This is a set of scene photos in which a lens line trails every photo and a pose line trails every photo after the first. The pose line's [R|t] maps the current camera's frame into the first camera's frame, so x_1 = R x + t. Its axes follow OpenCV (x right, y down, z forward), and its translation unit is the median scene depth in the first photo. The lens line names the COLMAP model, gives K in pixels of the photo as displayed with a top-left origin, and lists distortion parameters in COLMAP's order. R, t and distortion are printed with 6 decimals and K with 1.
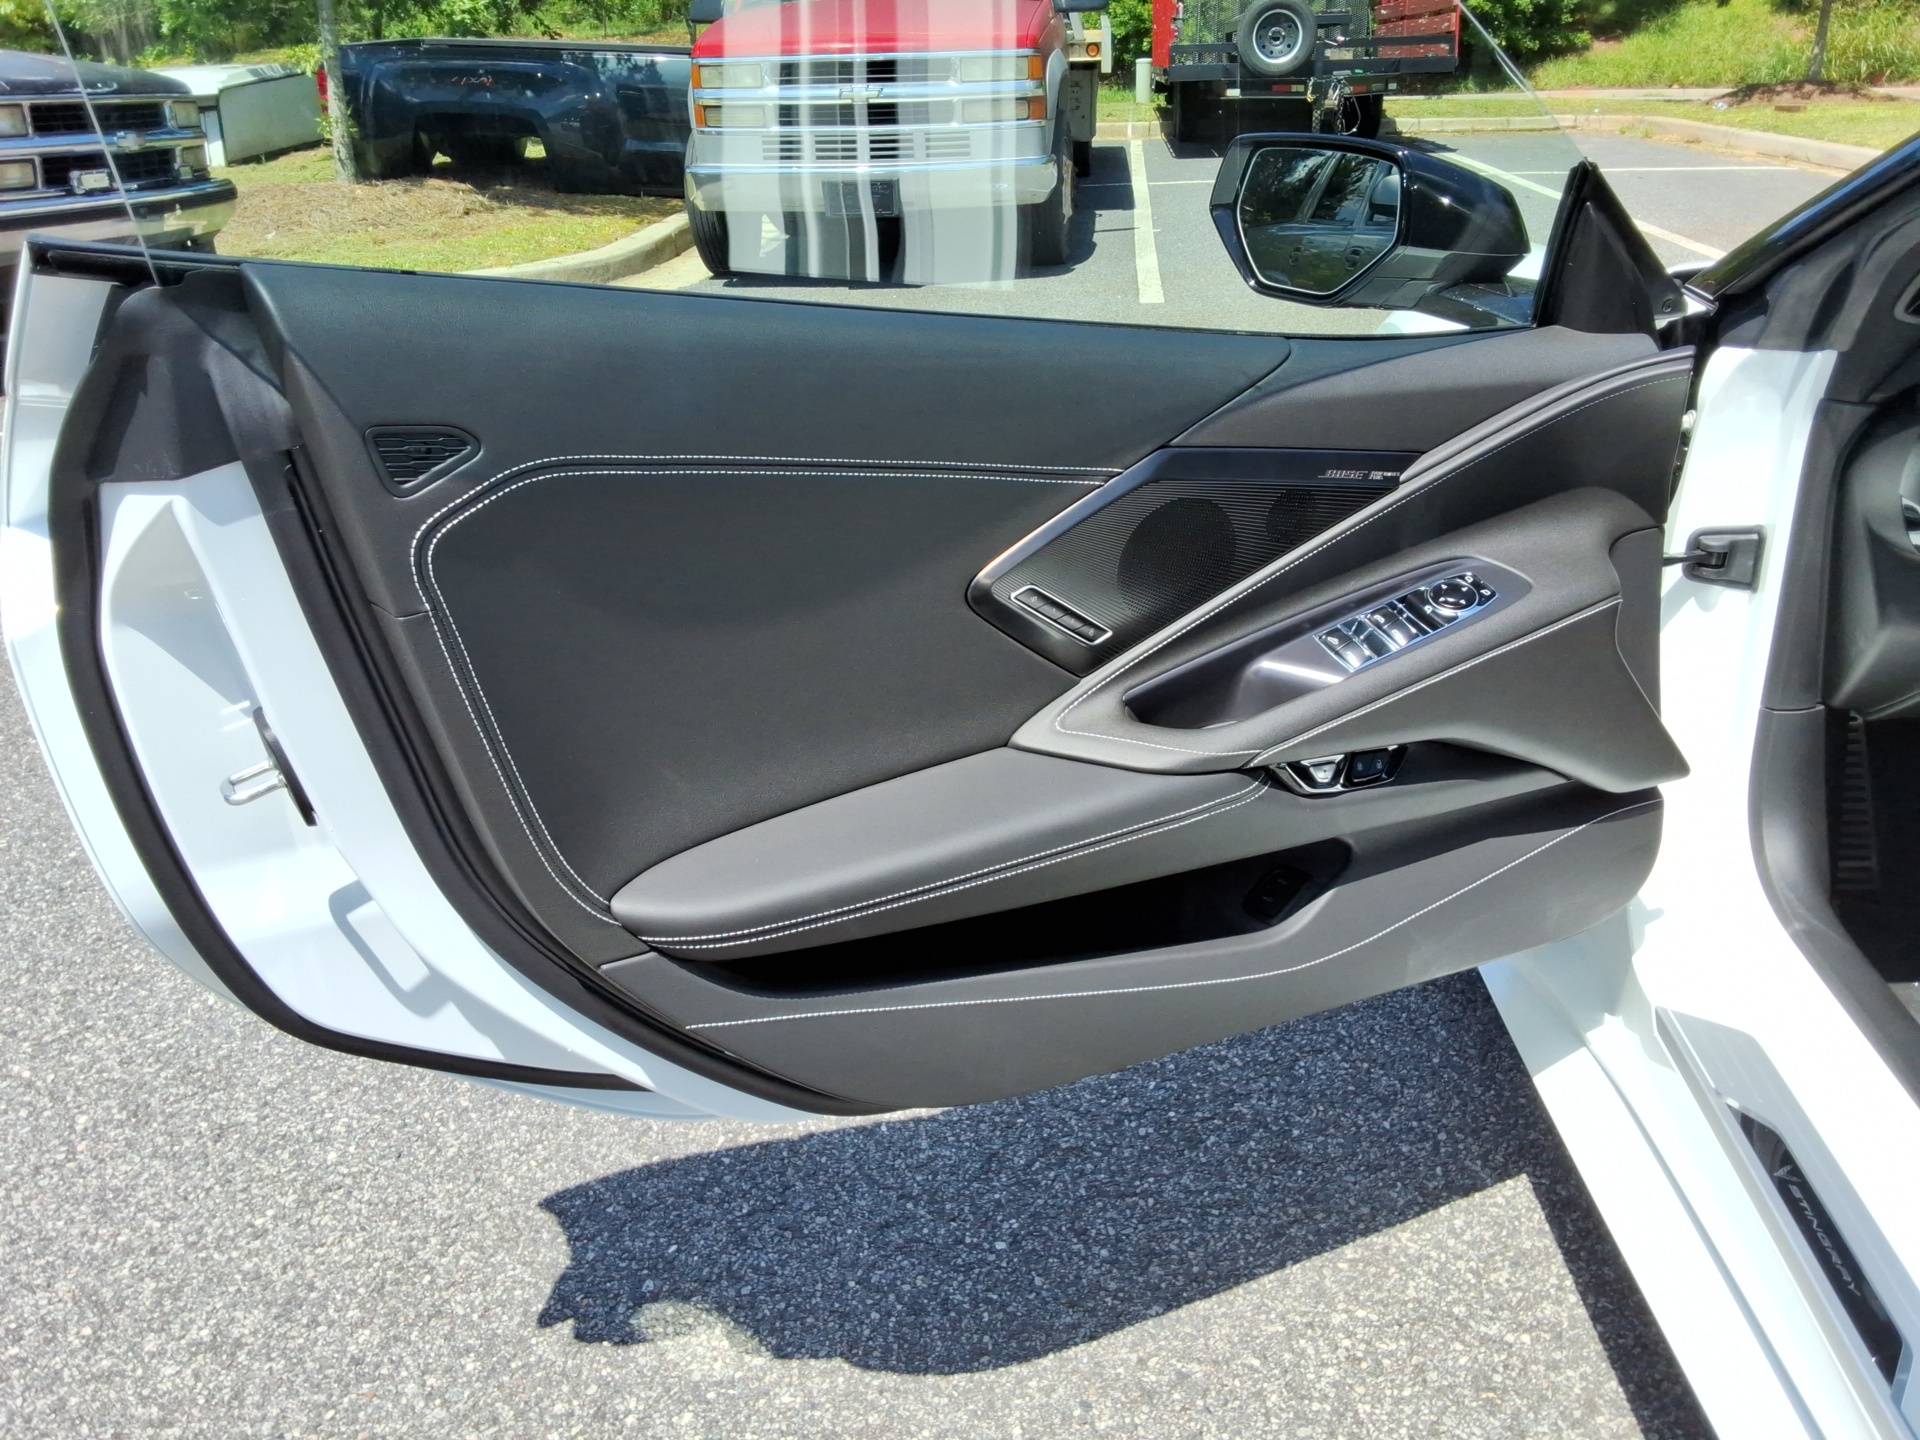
lens RADIAL K [[1535.5, 0, 978.2], [0, 1535.5, 710.0], [0, 0, 1]] dist [0.112734, -0.176809]
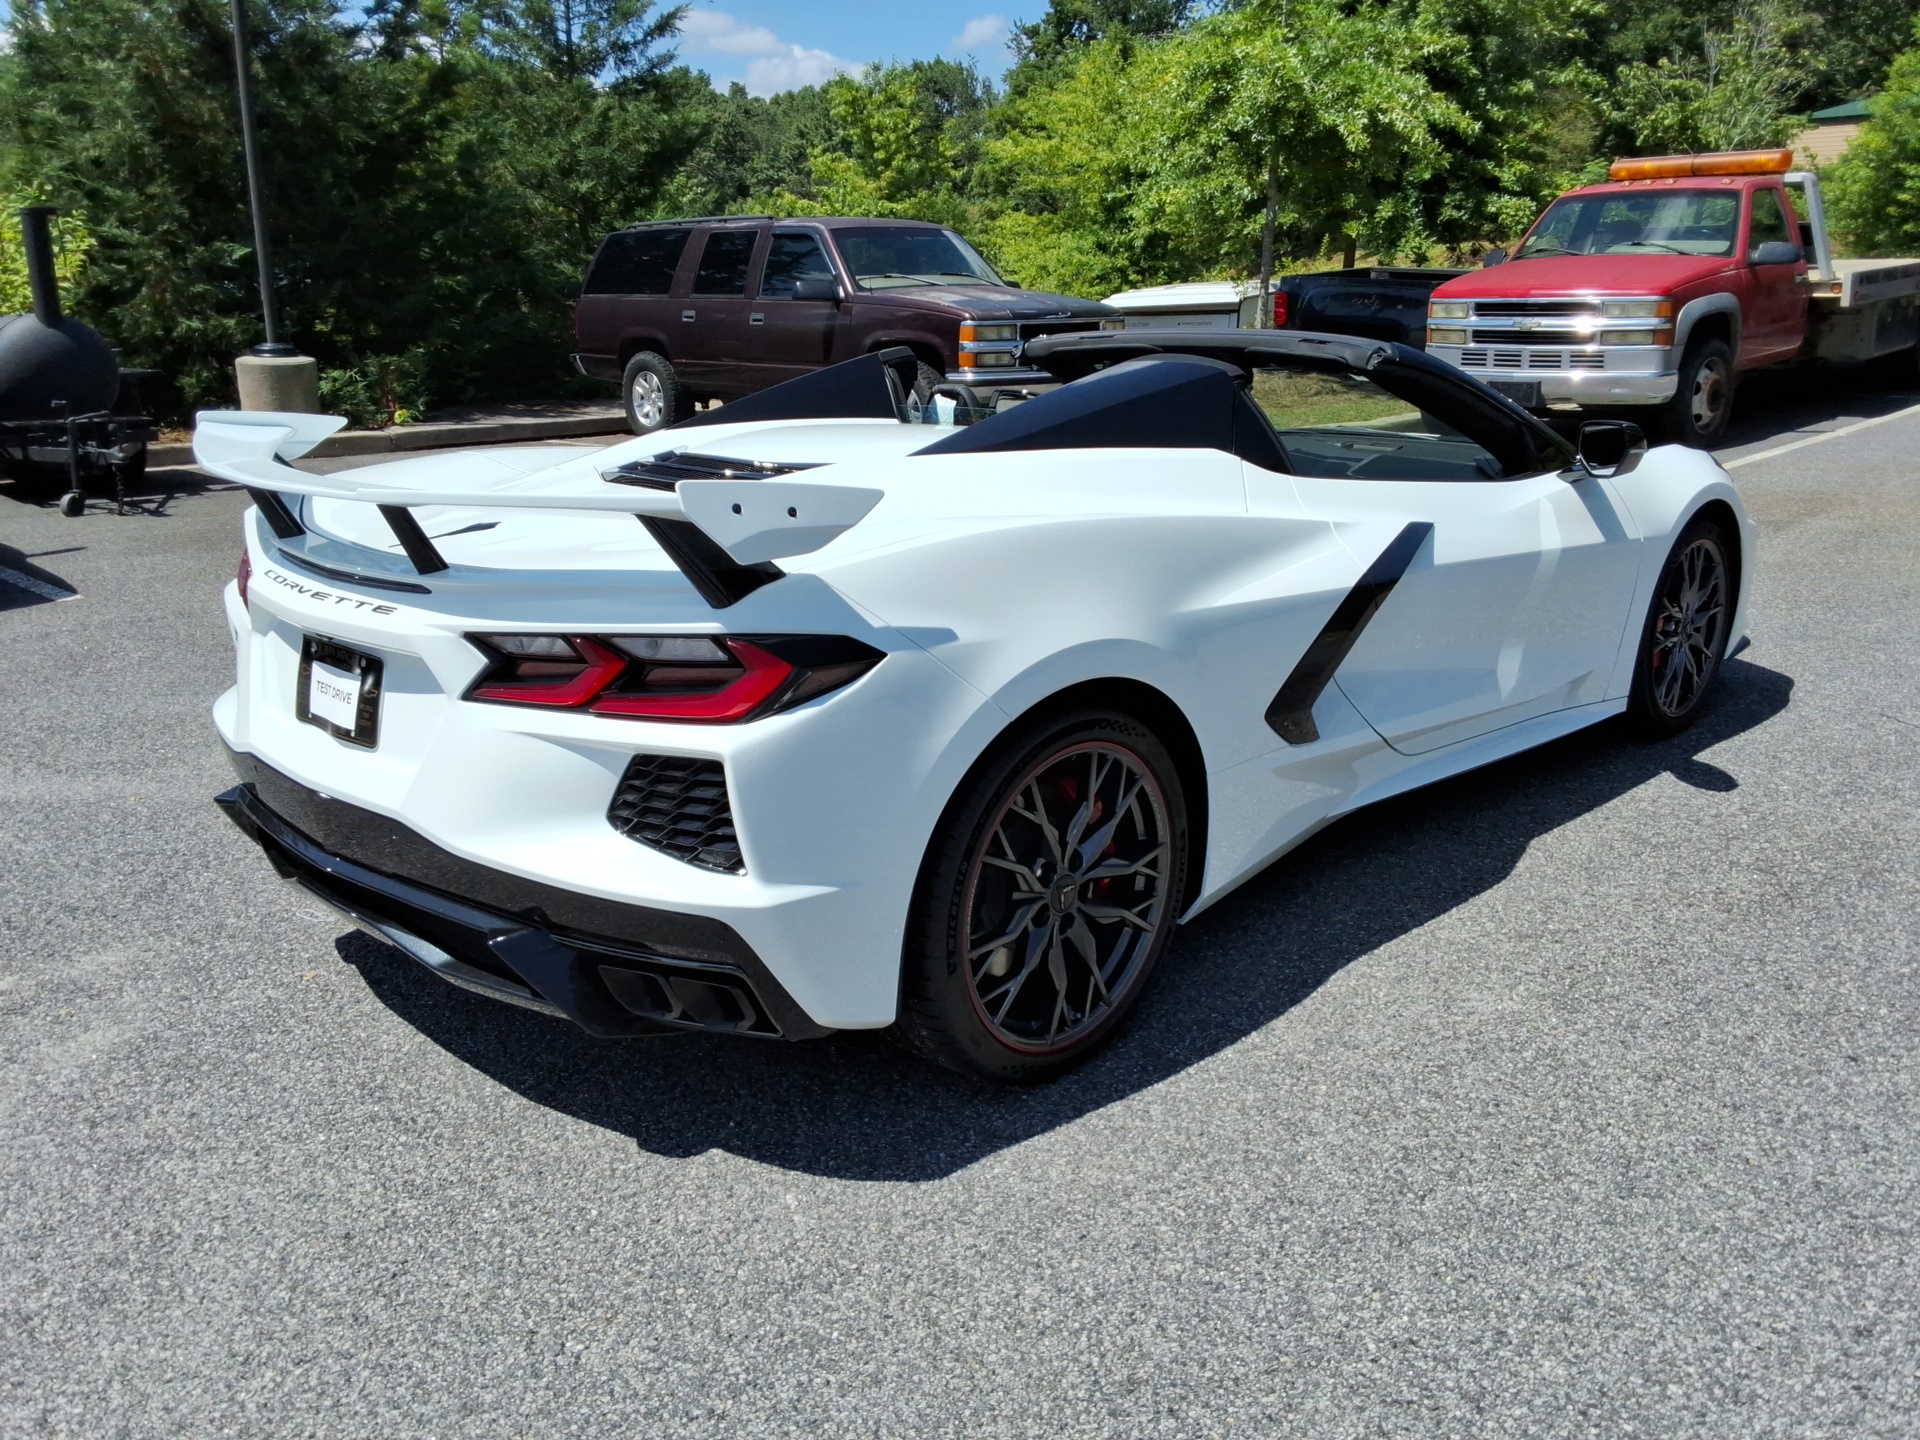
lens RADIAL K [[1539.4, 0, 975.4], [0, 1539.4, 710.0], [0, 0, 1]] dist [0.123502, -0.207923]
pose [[0.765862, 0.187674, -0.615007, 0.276480], [-0.251331, 0.967740, -0.017667, 0.057390], [0.591852, 0.168101, 0.788323, -0.214009]]
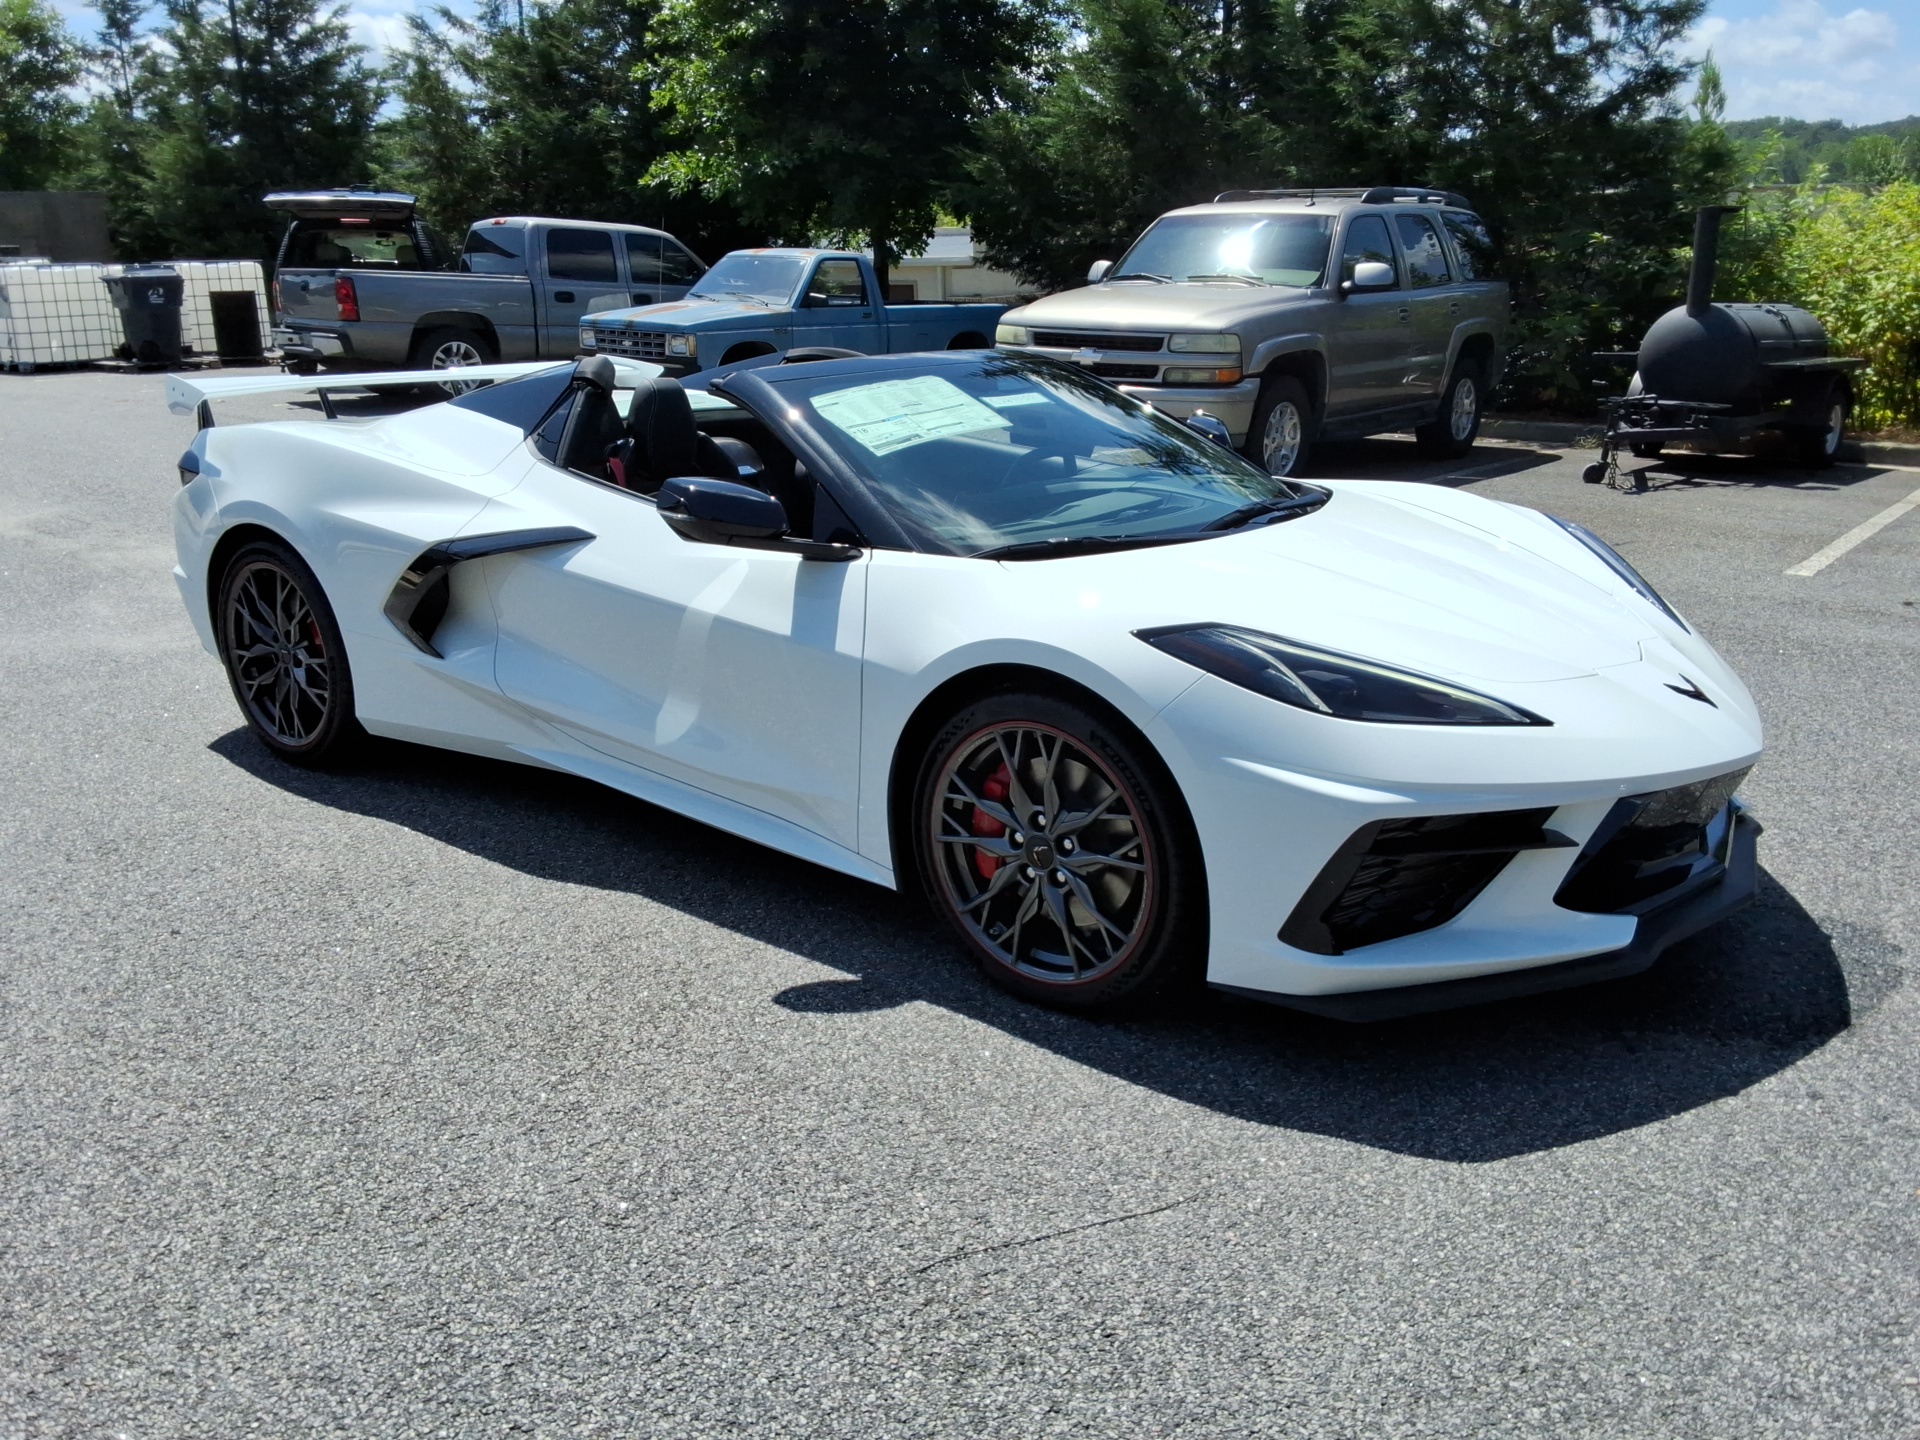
lens RADIAL K [[1538.7, 0, 965.3], [0, 1538.7, 701.2], [0, 0, 1]] dist [0.120219, -0.193620]
pose [[-0.554241, 0.243088, -0.796069, 0.360103], [-0.301442, 0.832861, 0.464193, -0.123148], [0.775854, 0.497244, -0.388329, 0.212383]]
